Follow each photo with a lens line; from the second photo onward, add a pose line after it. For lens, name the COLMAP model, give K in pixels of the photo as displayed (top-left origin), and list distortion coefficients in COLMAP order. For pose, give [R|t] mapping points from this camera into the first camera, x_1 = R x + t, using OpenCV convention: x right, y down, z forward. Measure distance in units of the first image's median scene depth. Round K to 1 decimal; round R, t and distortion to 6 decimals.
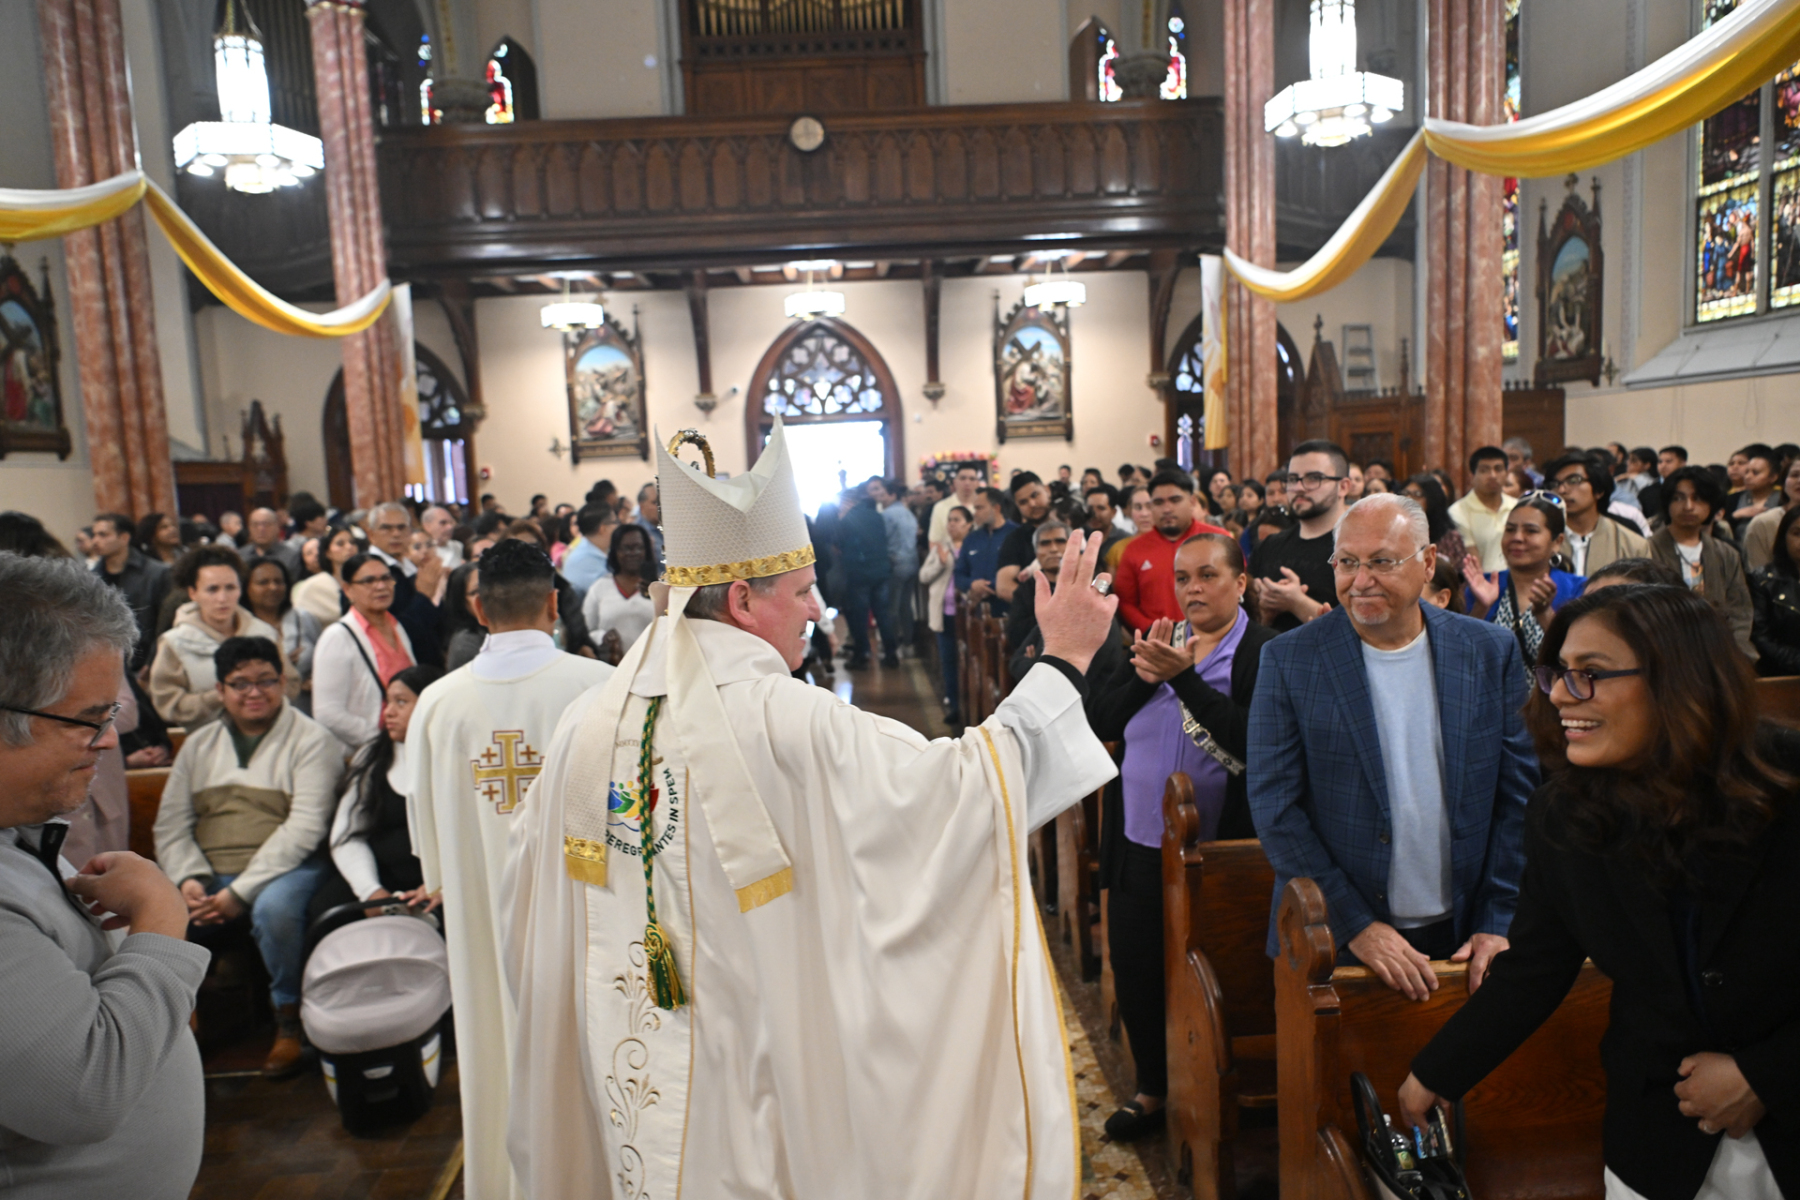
lens RADIAL K [[1233.4, 0, 899.5], [0, 1233.4, 599.8], [0, 0, 1]] dist [0.010321, 0.000996]
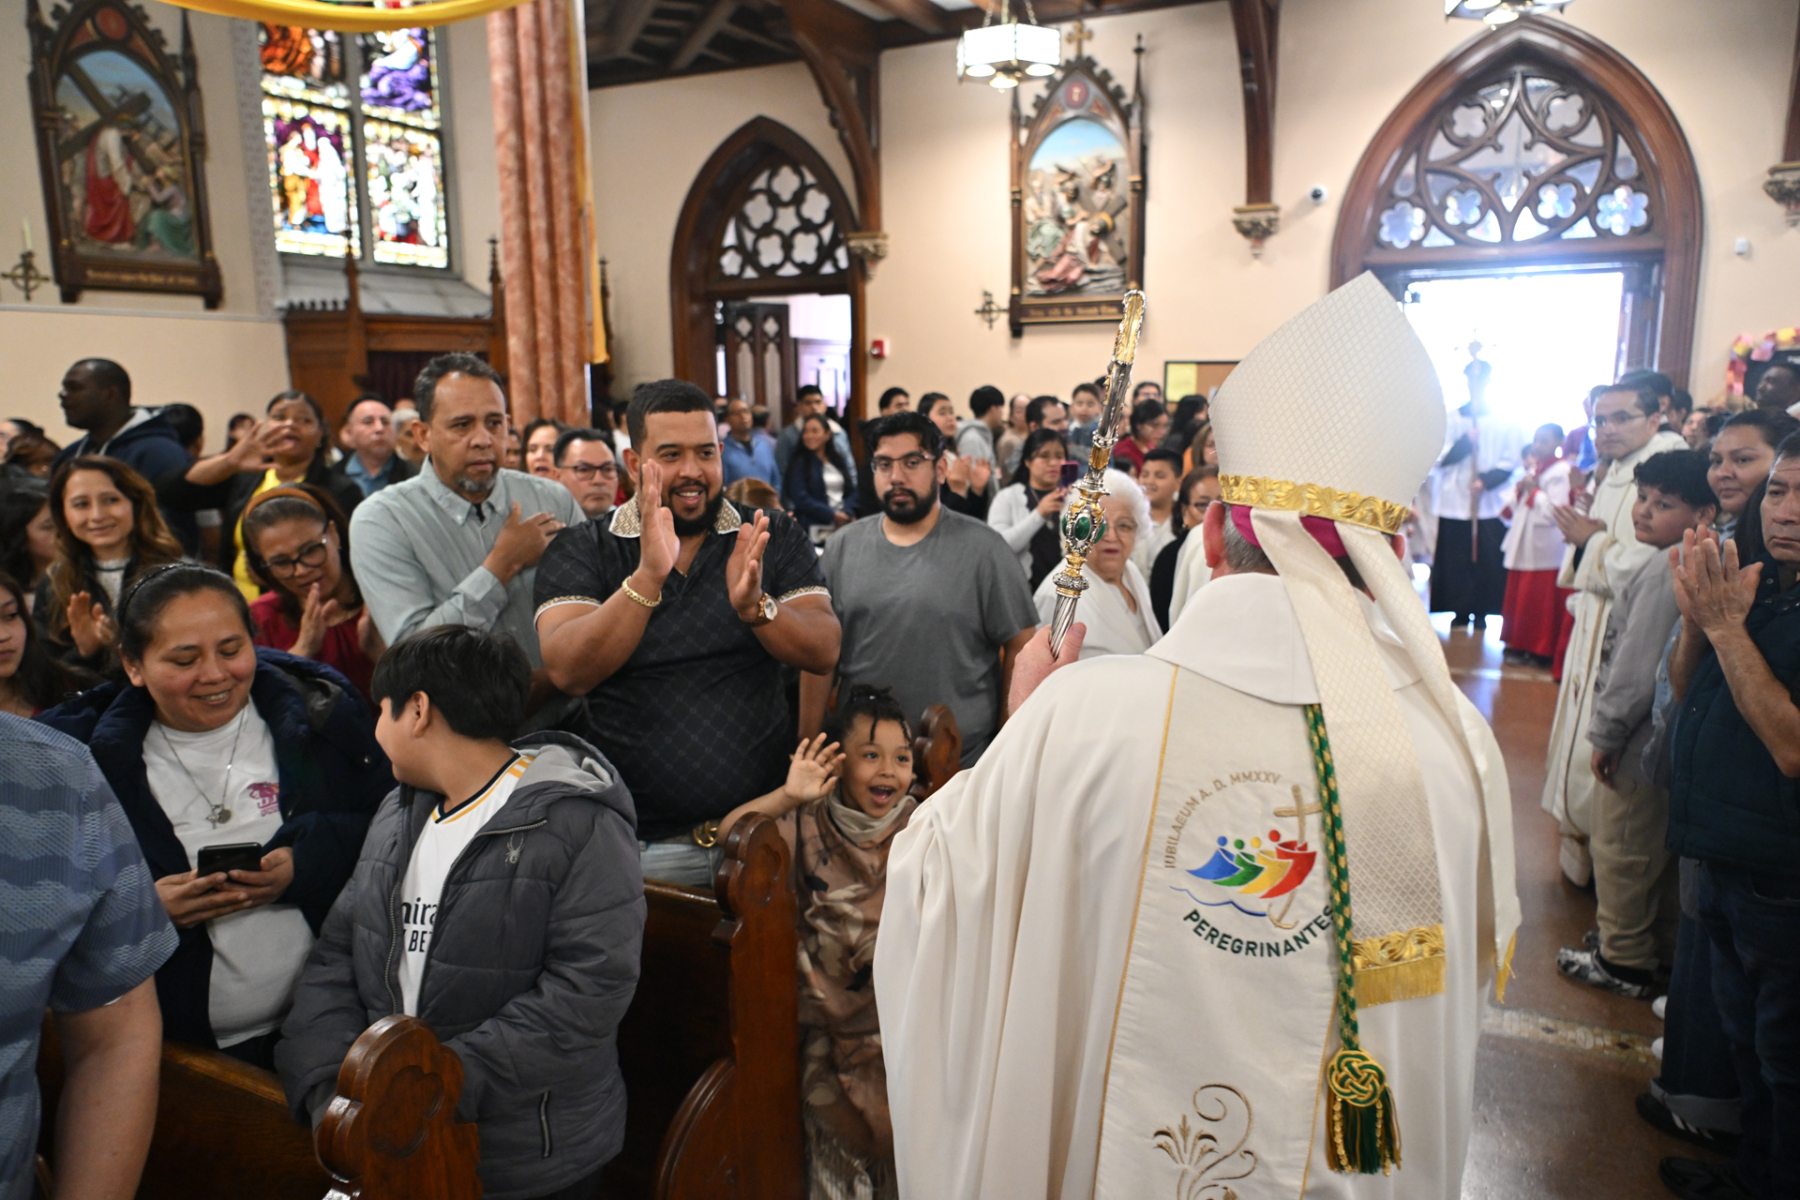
lens RADIAL K [[1233.4, 0, 891.3], [0, 1233.4, 595.2], [0, 0, 1]] dist [0.010321, 0.000996]
pose [[0.869112, 0.119691, -0.479915, -0.021990], [-0.078943, 0.991408, 0.104295, -0.046080], [0.488275, -0.052758, 0.871094, 0.464600]]
